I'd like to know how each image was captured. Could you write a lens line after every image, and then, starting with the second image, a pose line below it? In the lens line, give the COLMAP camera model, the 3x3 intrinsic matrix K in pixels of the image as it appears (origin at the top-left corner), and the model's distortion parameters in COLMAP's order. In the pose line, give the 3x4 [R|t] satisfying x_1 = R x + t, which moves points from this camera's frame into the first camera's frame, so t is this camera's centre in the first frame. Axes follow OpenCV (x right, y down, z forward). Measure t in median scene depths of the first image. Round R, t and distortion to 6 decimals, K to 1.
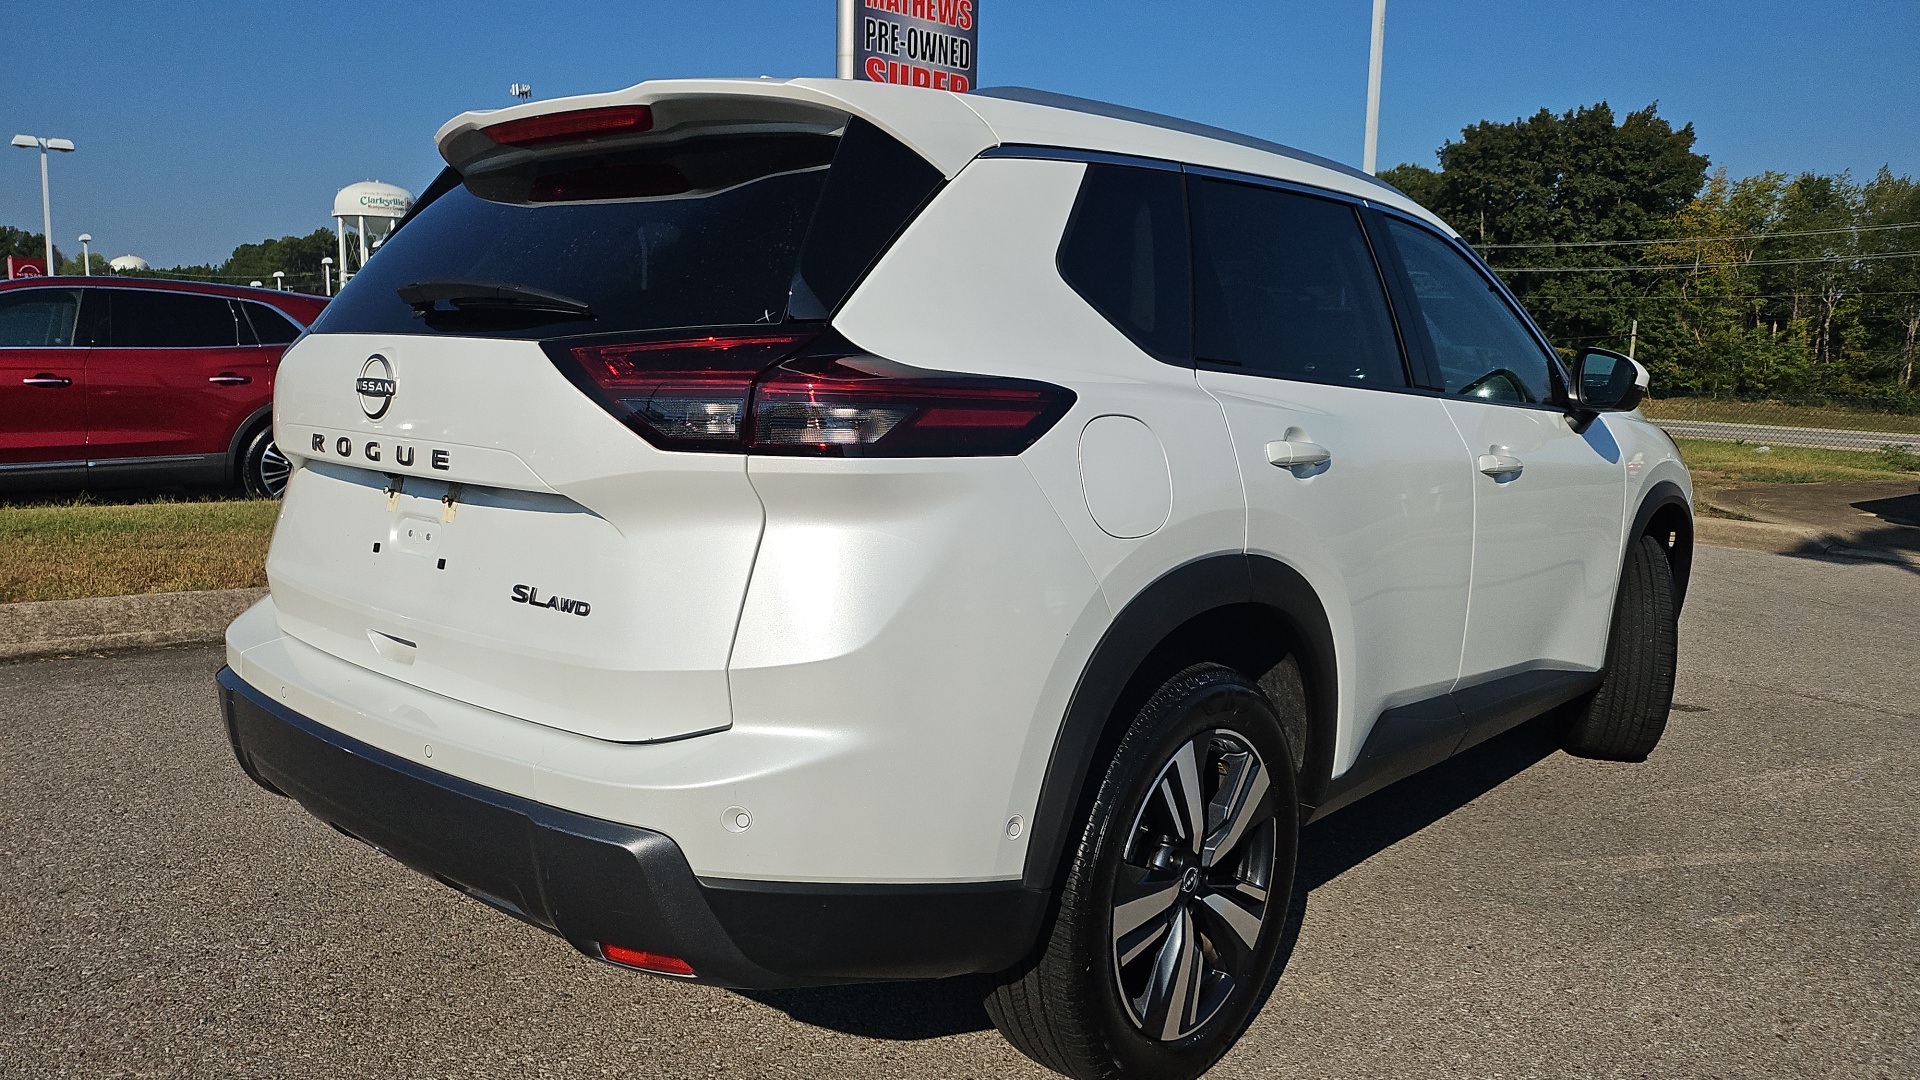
lens RADIAL K [[1362.5, 0, 983.7], [0, 1362.5, 540.0], [0, 0, 1]] dist [0.074612, -0.106892]
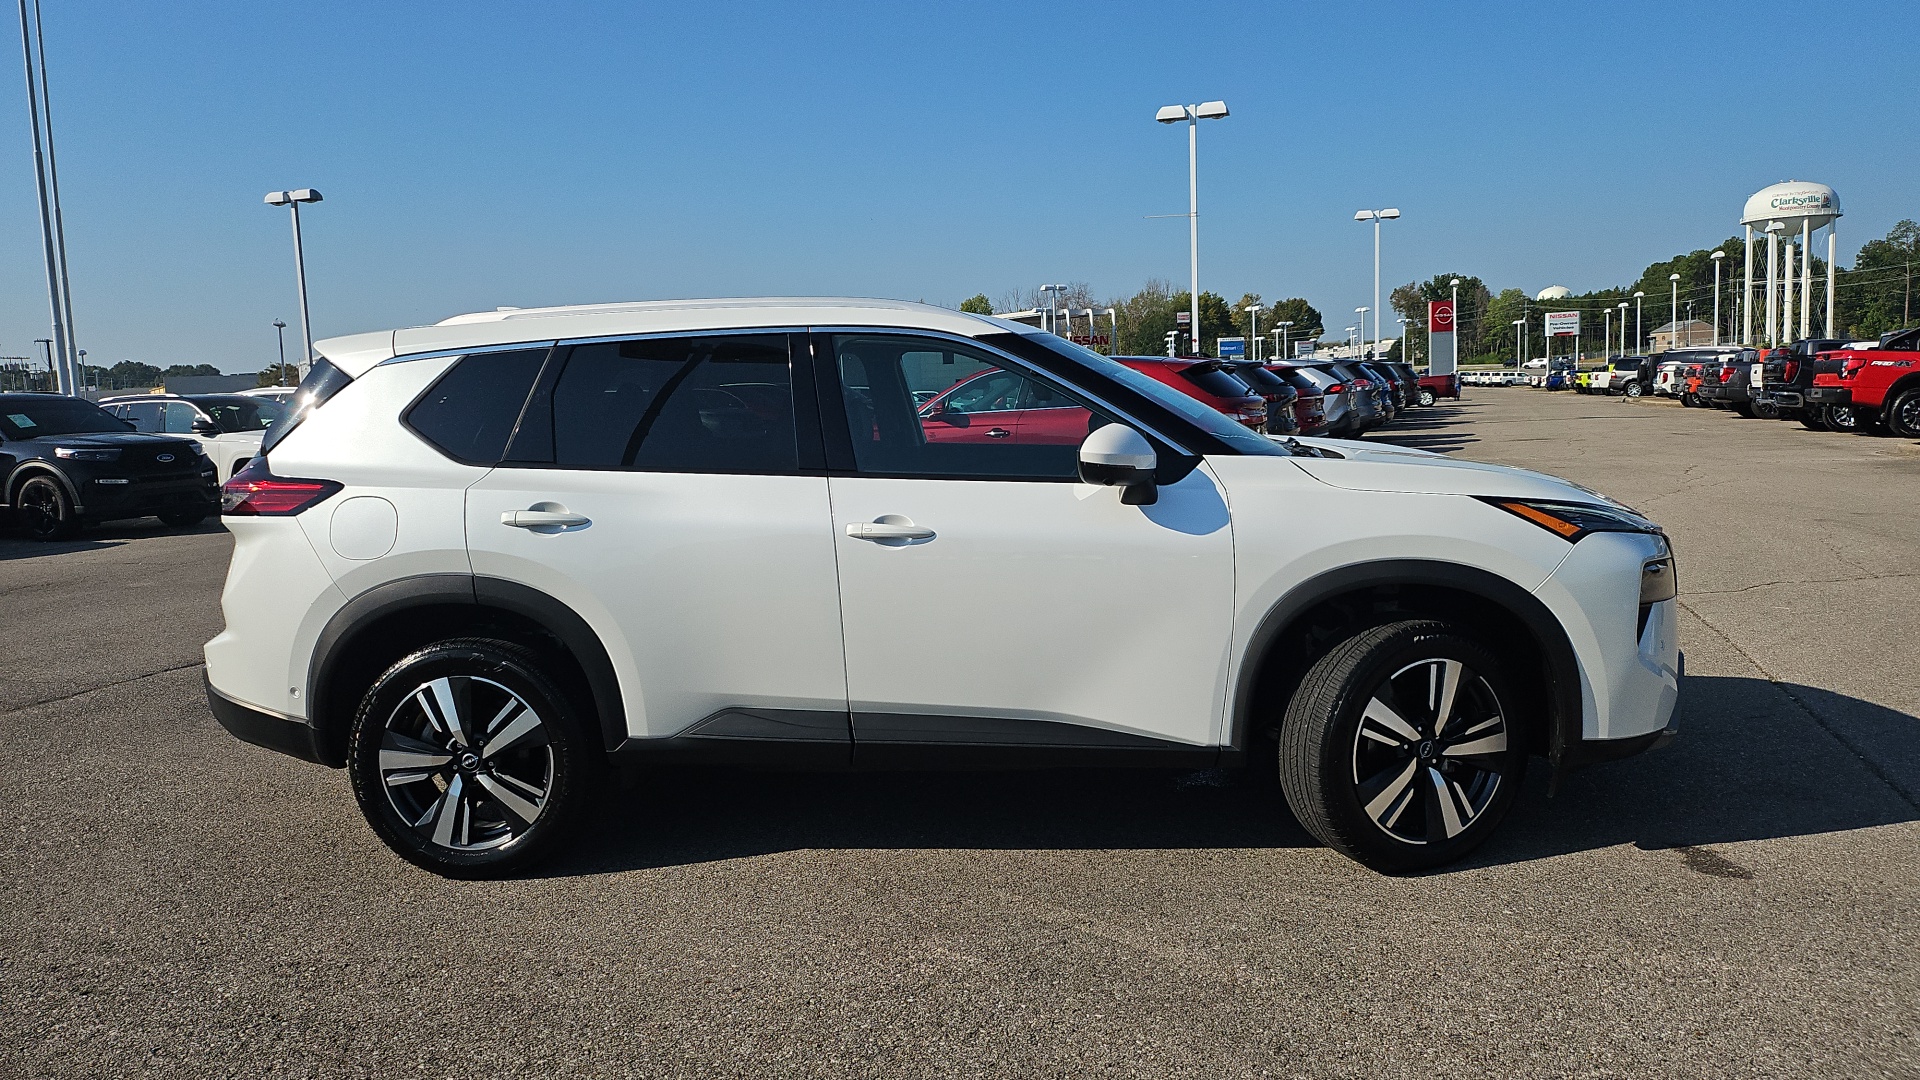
lens RADIAL K [[1362.5, 0, 983.7], [0, 1362.5, 540.0], [0, 0, 1]] dist [0.074612, -0.106892]
pose [[0.555864, 0.047116, -0.829937, 1.120030], [-0.053293, 0.998358, 0.020983, -0.059312], [0.829563, 0.032566, 0.557463, 0.318971]]
